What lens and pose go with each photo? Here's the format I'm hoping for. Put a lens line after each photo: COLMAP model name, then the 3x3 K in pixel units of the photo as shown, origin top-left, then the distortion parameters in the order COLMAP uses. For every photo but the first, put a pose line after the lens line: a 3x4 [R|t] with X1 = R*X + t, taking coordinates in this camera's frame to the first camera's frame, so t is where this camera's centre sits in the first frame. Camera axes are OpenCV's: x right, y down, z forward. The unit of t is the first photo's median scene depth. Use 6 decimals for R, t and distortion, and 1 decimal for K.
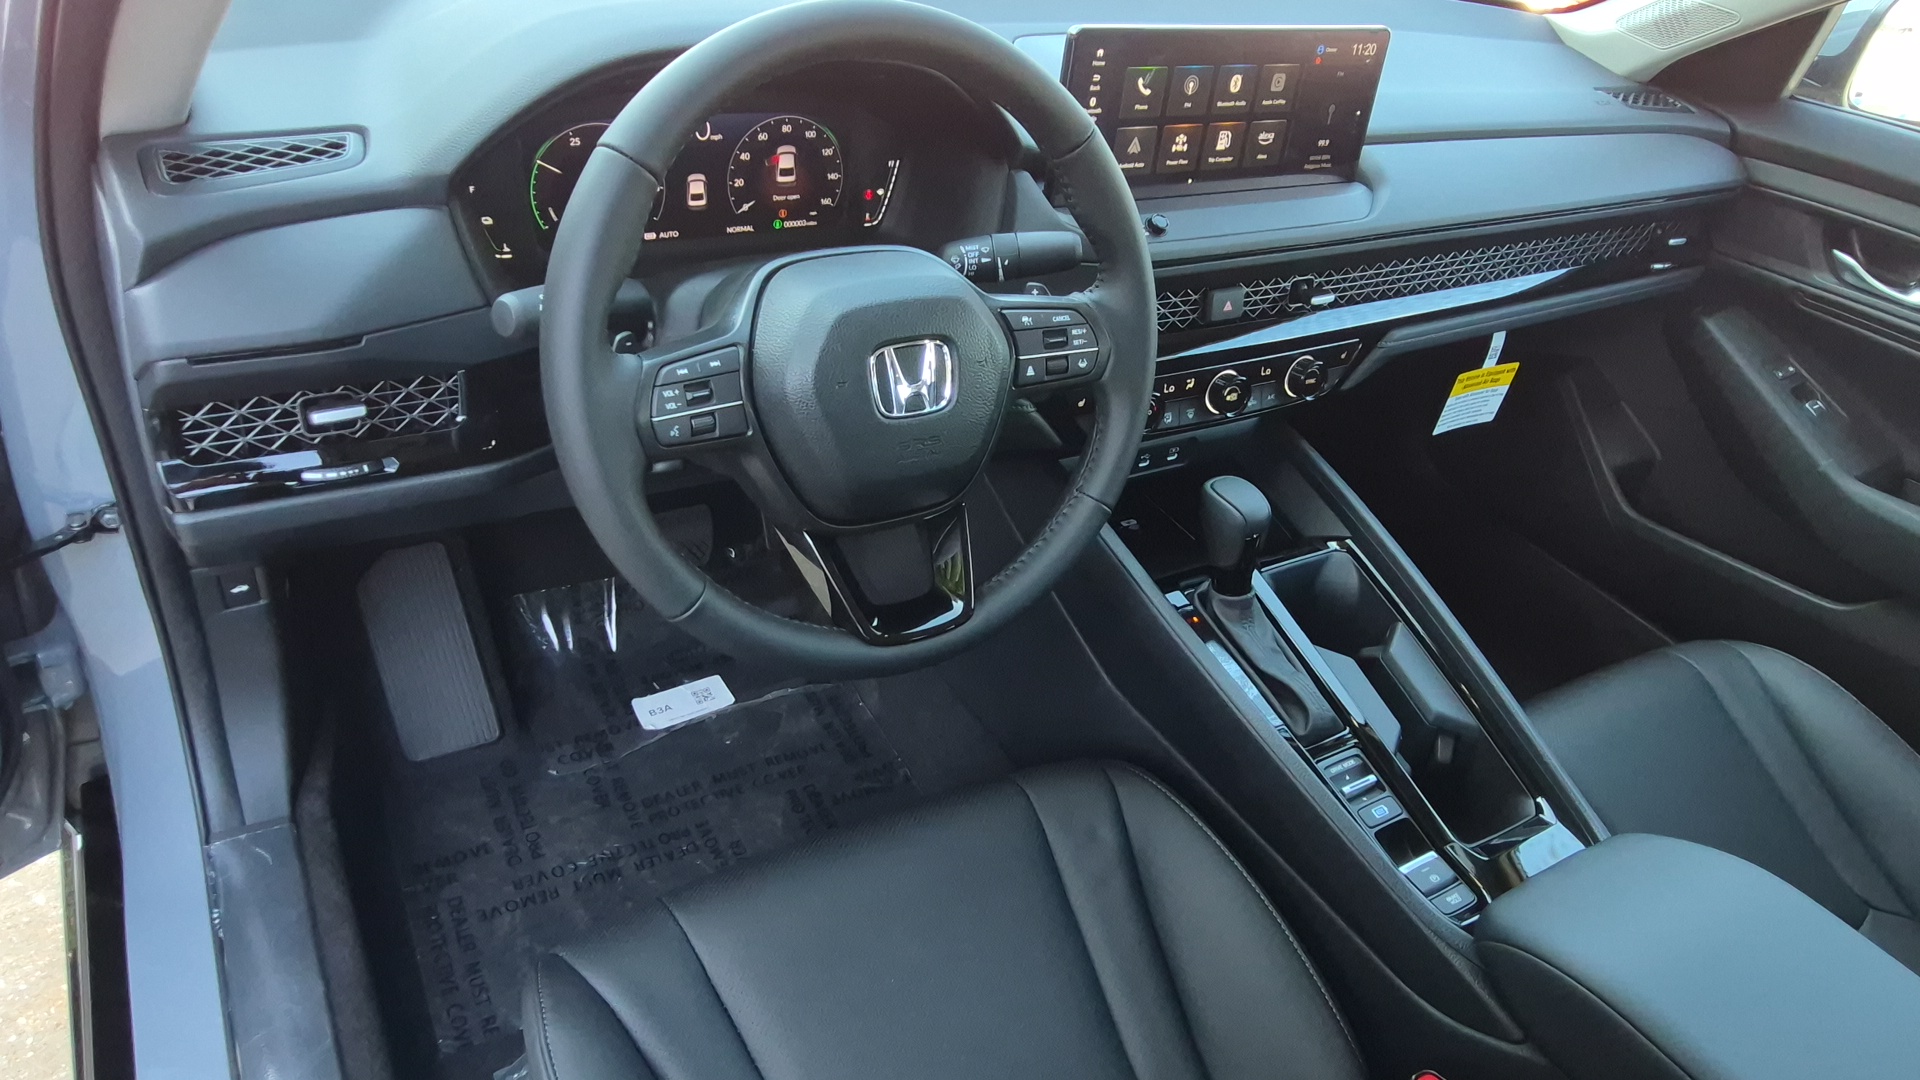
lens RADIAL K [[1206.0, 0, 960.0], [0, 1206.0, 540.0], [0, 0, 1]] dist [-0.066229, -0.000083]
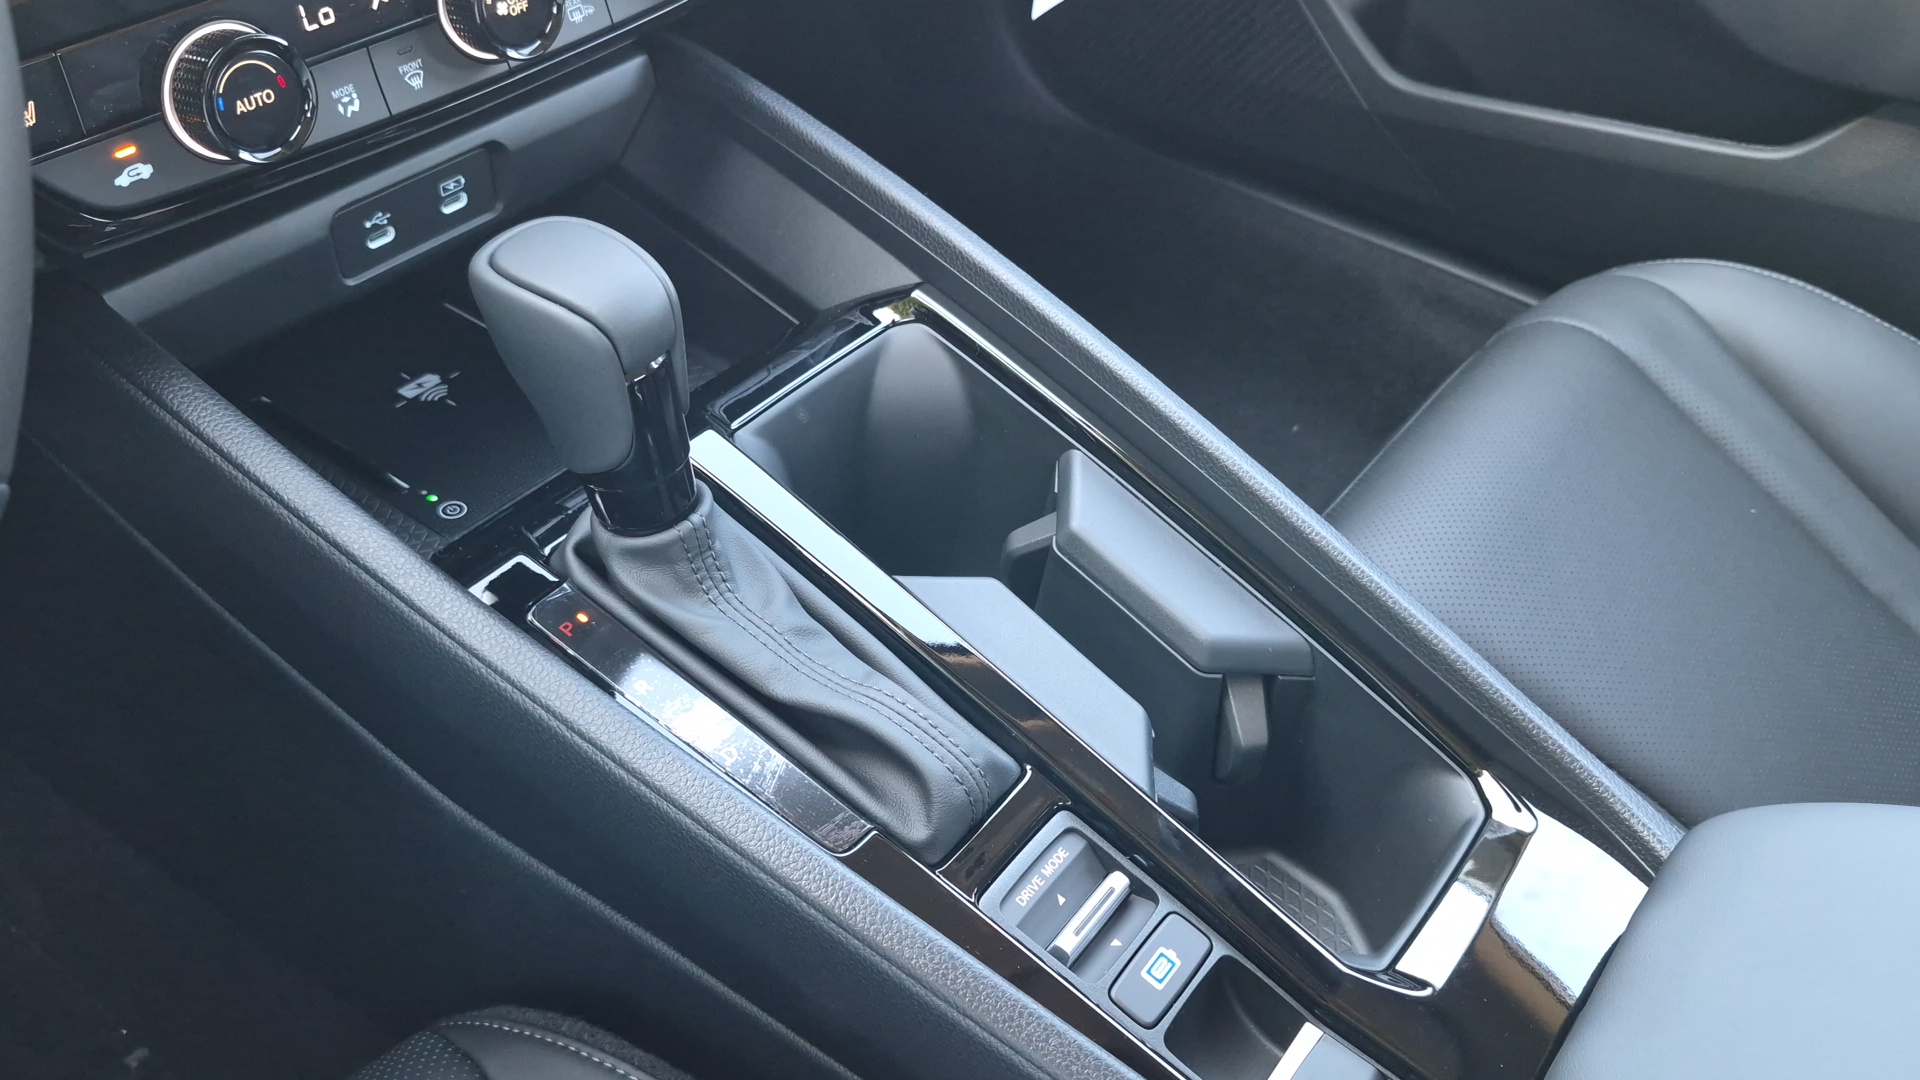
lens RADIAL K [[1385.6, 0, 960.0], [0, 1385.6, 540.0], [0, 0, 1]] dist [0.046556, 0.000228]
pose [[0.920111, -0.312776, 0.235727, 0.209755], [0.267923, 0.941666, 0.203674, -0.014730], [-0.285680, -0.124246, 0.950237, 0.553948]]
